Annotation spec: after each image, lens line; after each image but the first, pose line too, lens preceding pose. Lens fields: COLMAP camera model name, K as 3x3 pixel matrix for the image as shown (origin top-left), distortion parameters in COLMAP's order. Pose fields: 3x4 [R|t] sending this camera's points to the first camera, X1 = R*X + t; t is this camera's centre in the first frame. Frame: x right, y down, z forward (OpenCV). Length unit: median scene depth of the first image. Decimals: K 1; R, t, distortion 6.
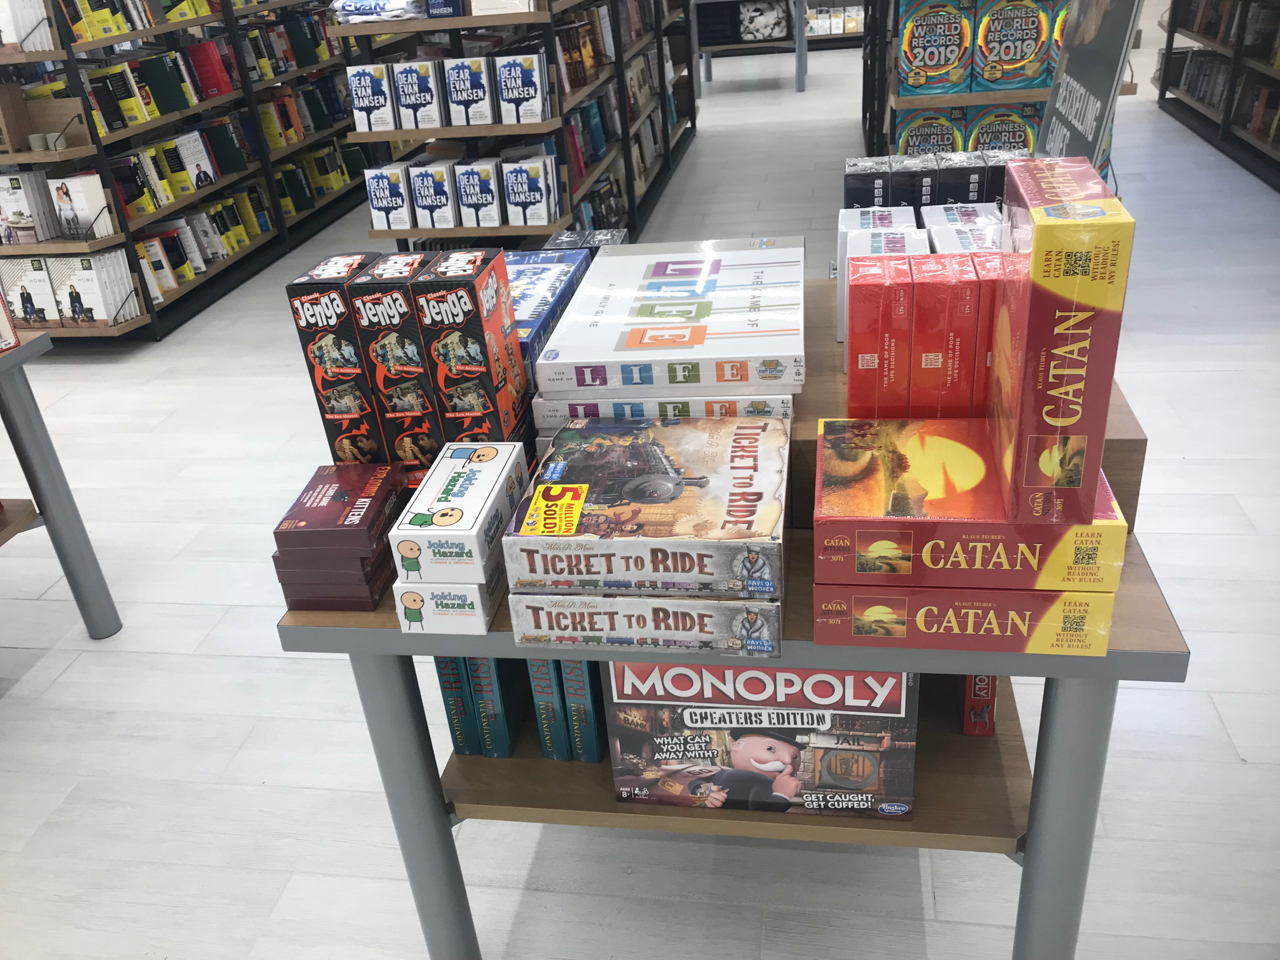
lens RADIAL K [[1078.2, 0, 634.3], [0, 1078.2, 478.1], [0, 0, 1]] dist [0.000944, -0.001578]
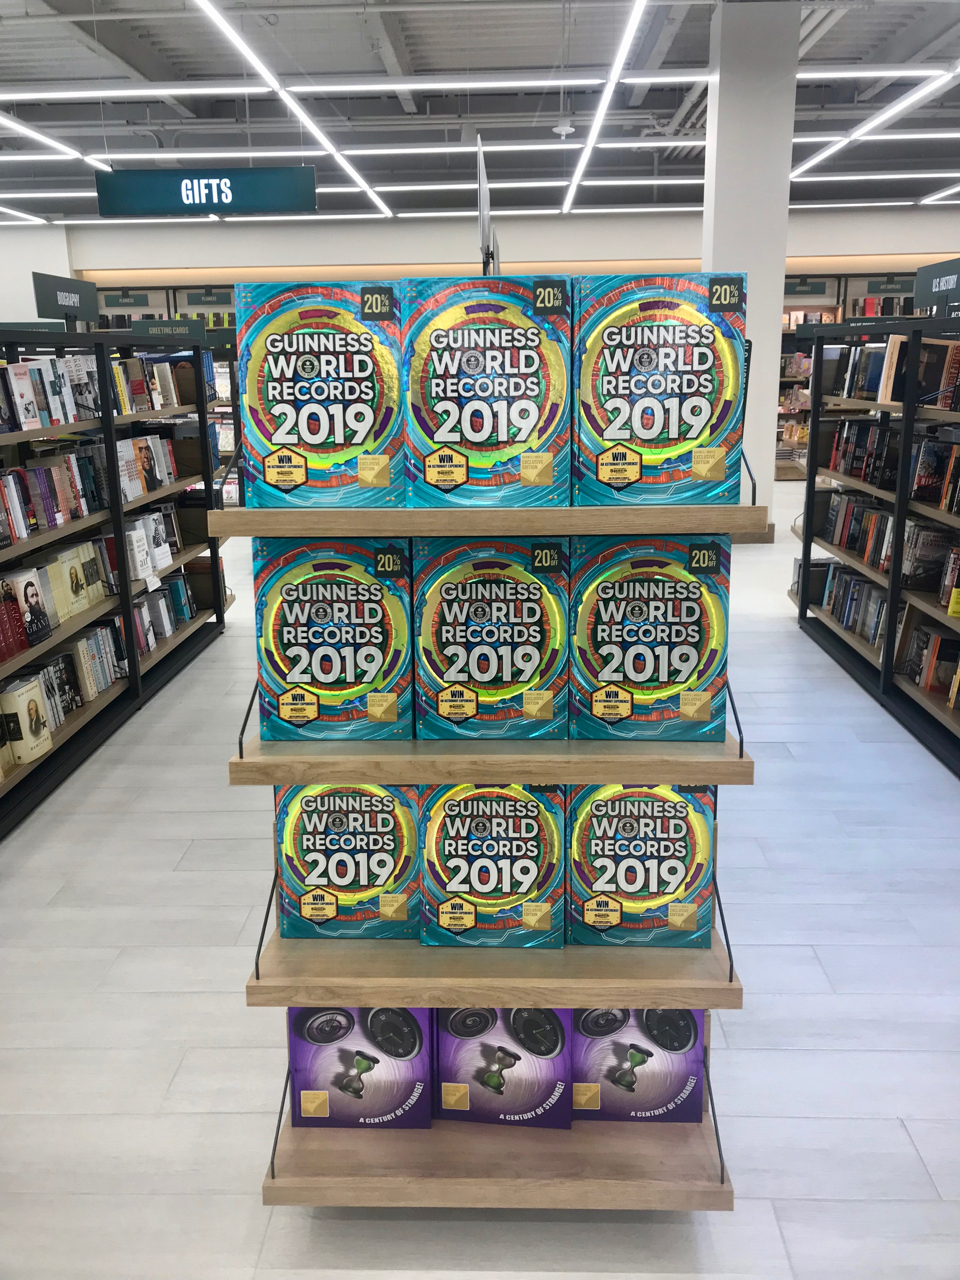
lens RADIAL K [[1078.2, 0, 482.1], [0, 1078.2, 640.9], [0, 0, 1]] dist [0.000944, -0.001578]
pose [[0.988126, 0.033486, 0.149955, 0.159187], [0.003009, 0.971557, -0.236787, -0.171106], [-0.153619, 0.234427, 0.959919, 0.320965]]
